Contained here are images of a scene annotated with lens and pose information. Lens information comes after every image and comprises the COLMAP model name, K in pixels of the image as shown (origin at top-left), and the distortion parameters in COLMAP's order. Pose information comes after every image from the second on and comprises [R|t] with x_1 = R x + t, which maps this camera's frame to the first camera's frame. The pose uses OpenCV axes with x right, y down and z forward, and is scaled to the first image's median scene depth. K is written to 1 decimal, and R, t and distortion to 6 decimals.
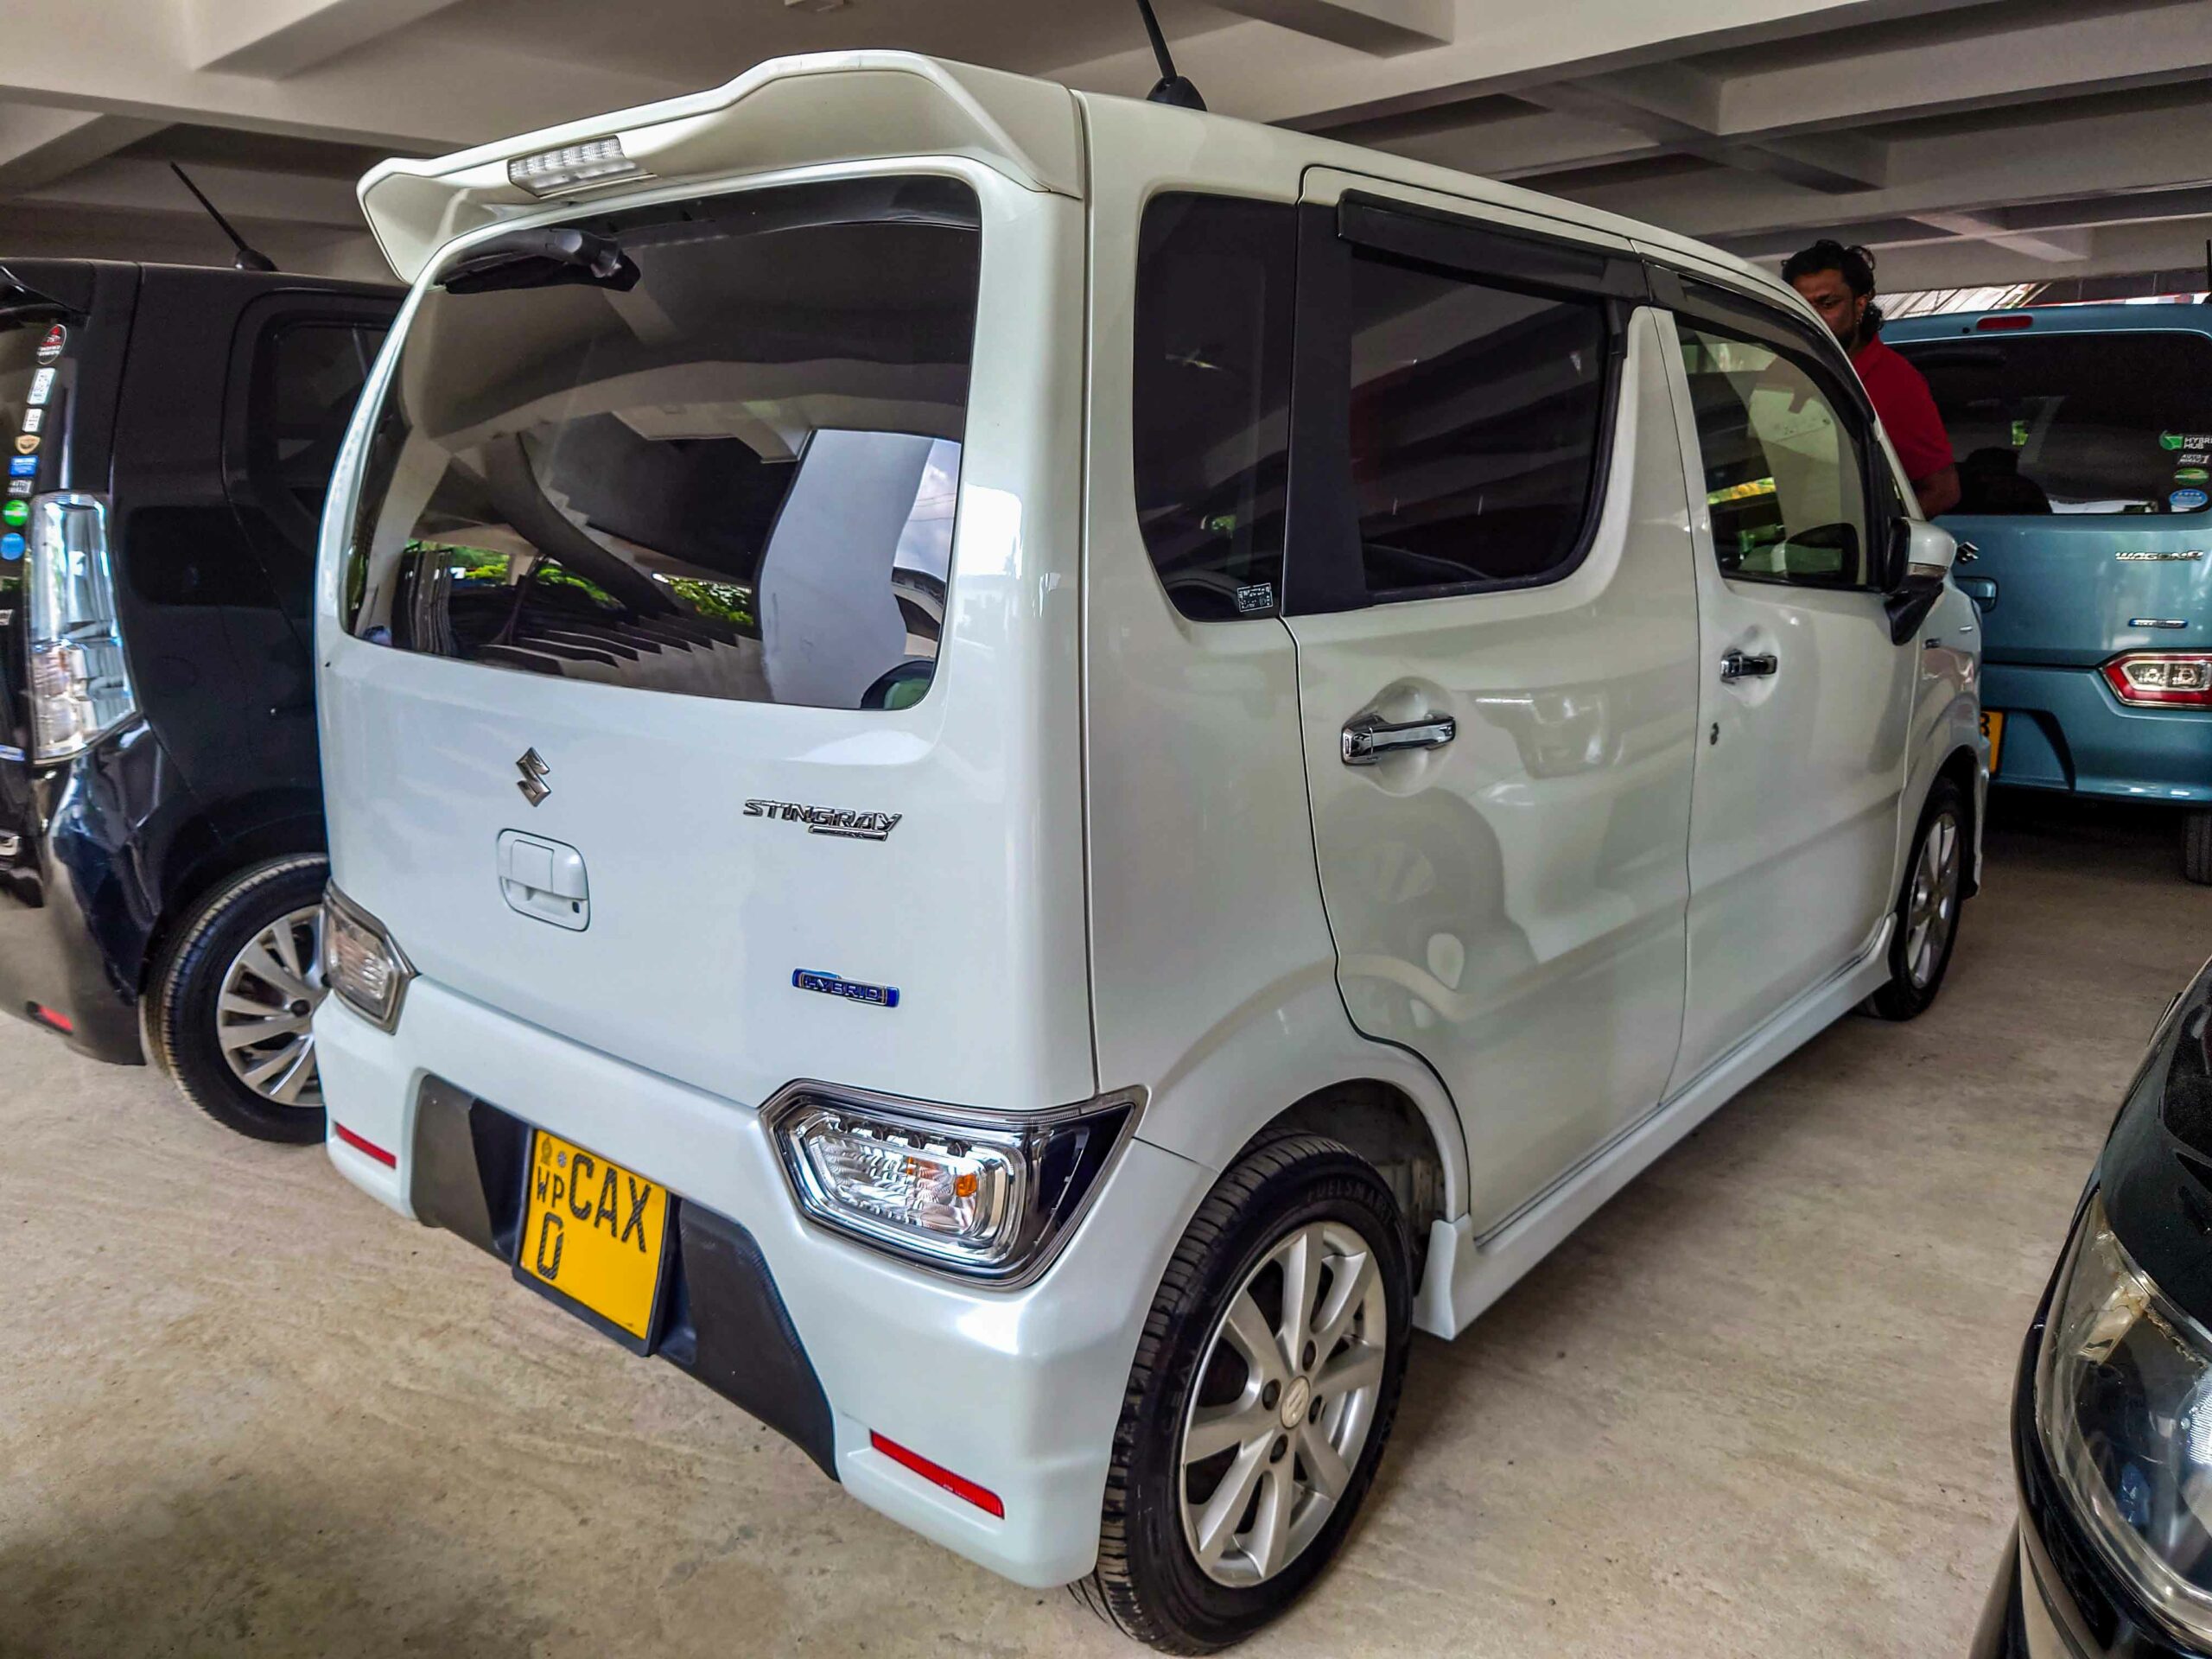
lens RADIAL K [[1643.2, 0, 1106.0], [0, 1643.2, 829.5], [0, 0, 1]] dist [-0.032998, -0.004900]
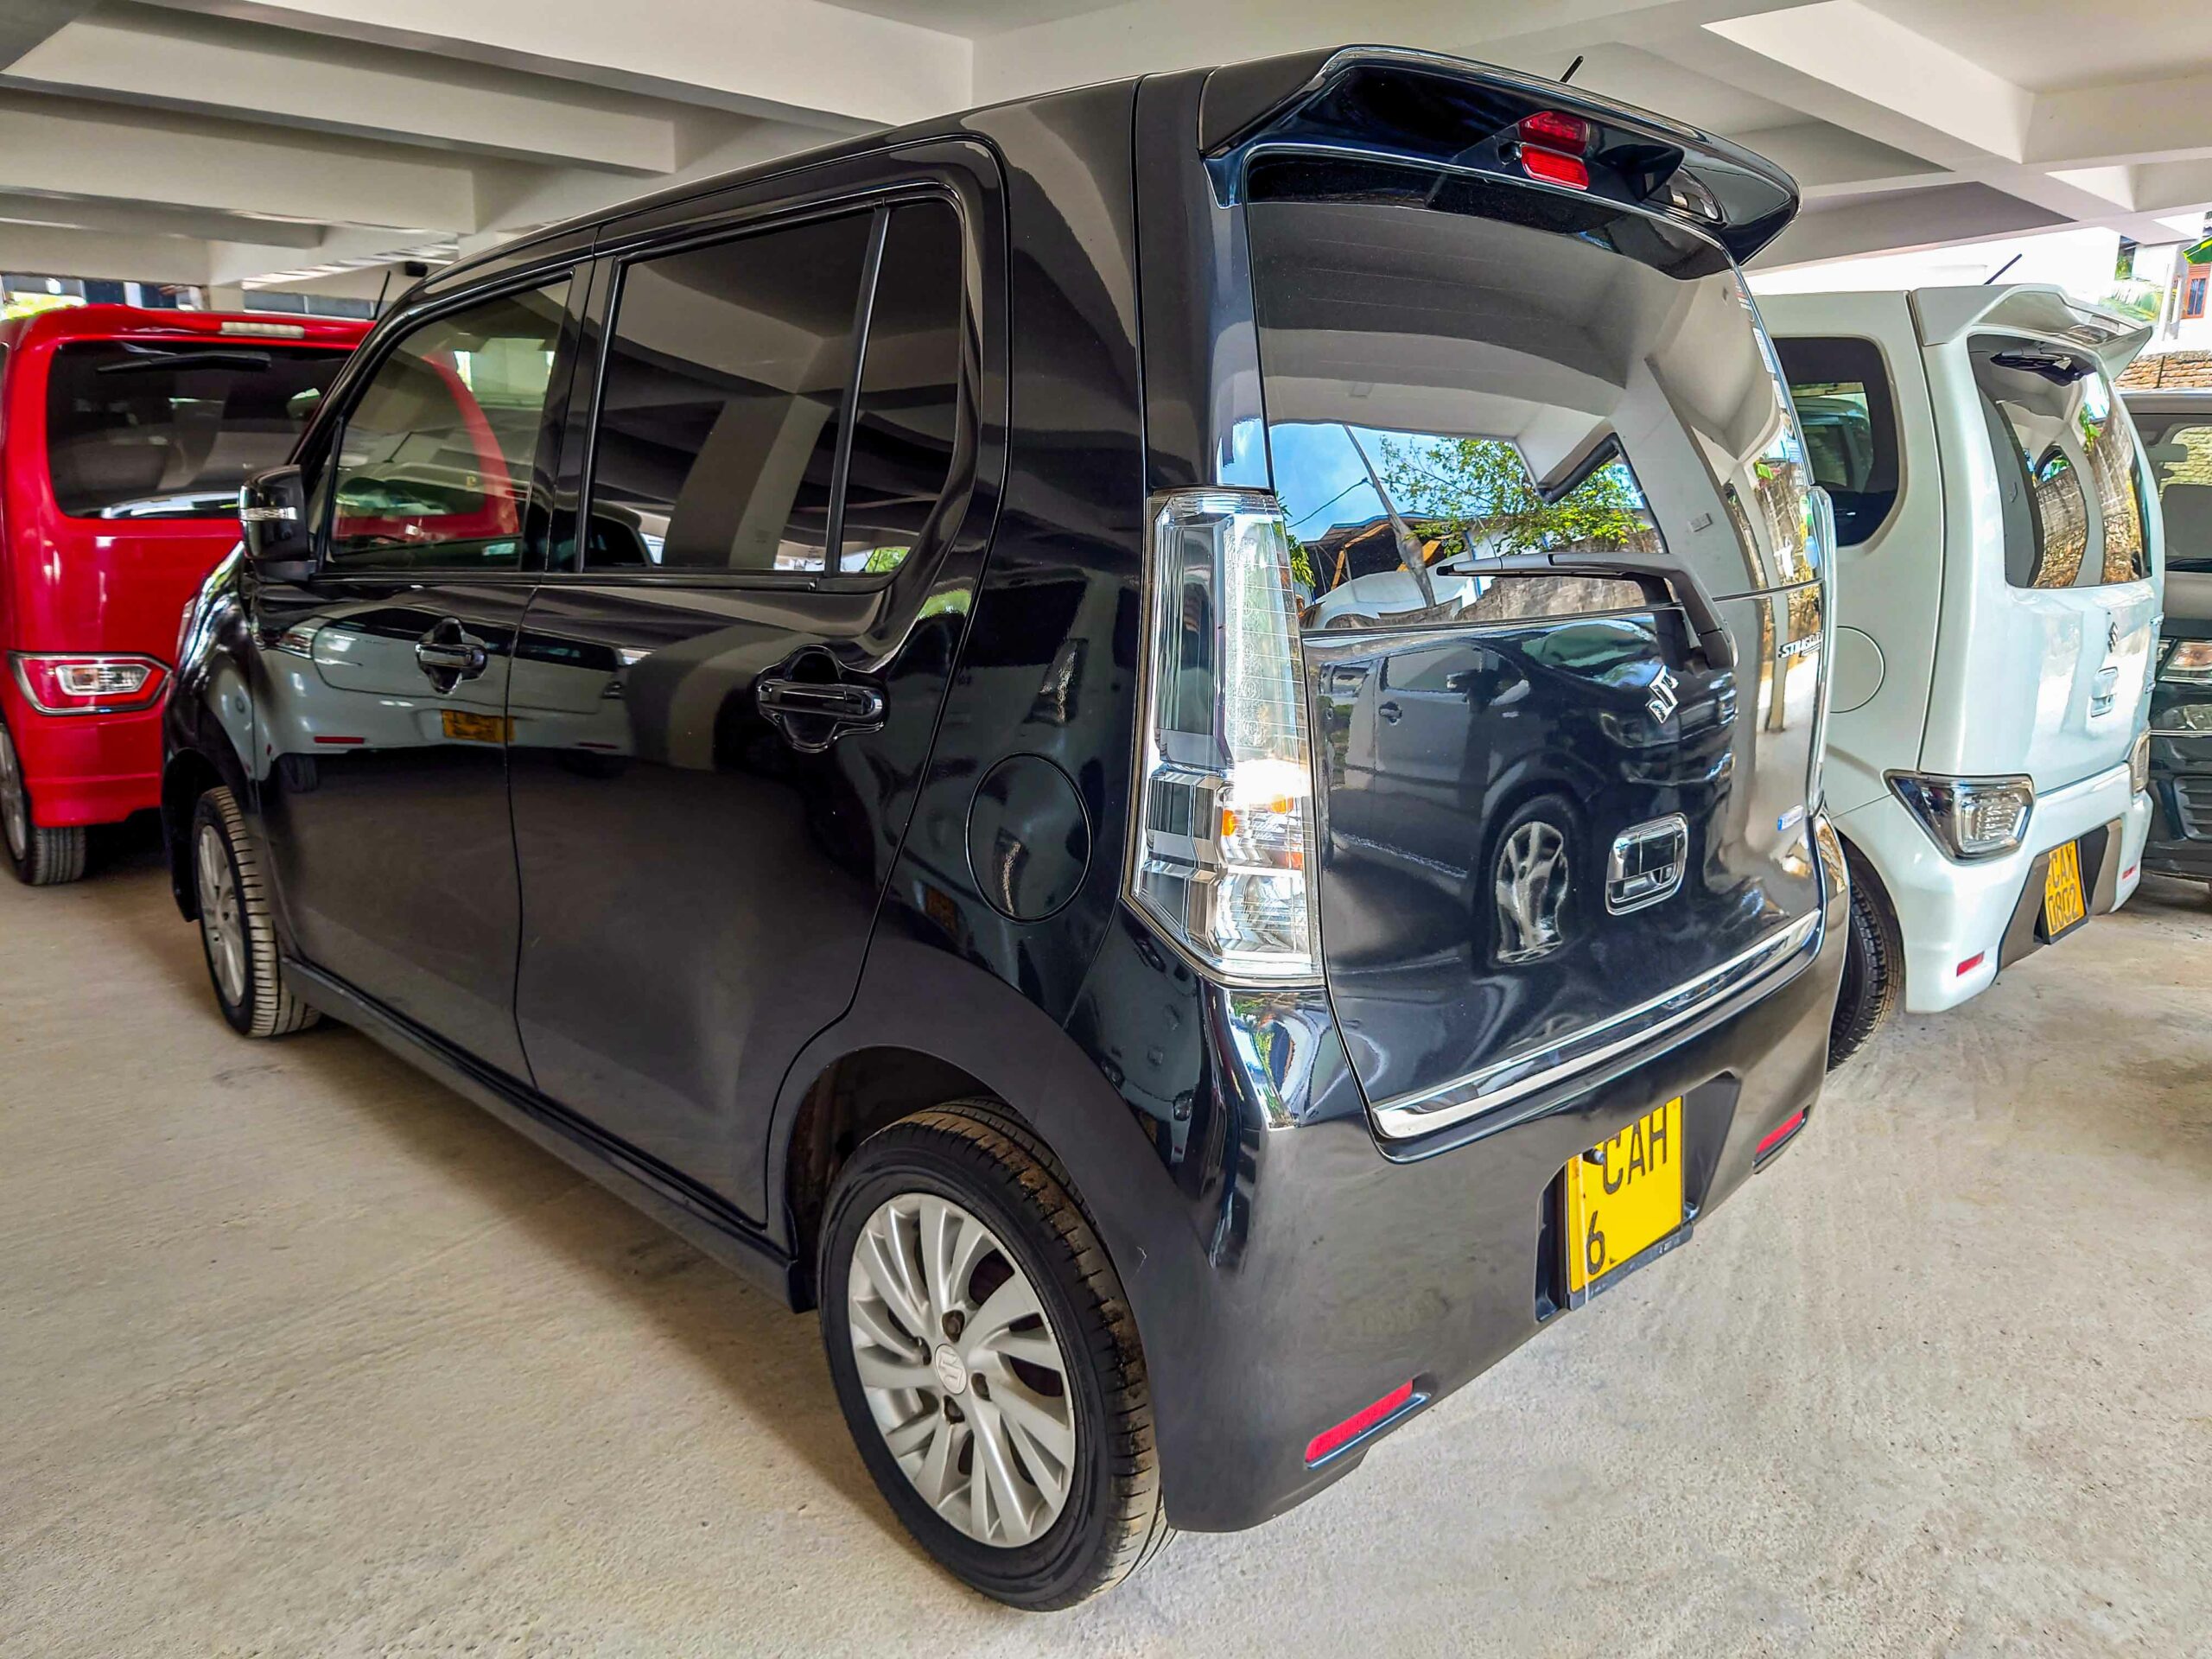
lens RADIAL K [[1643.2, 0, 1106.0], [0, 1643.2, 829.5], [0, 0, 1]] dist [-0.032998, -0.004900]
pose [[0.067132, -0.194165, 0.978669, -1.920300], [0.196117, 0.964315, 0.177864, -0.319499], [-0.978280, 0.179993, 0.102815, 1.626515]]
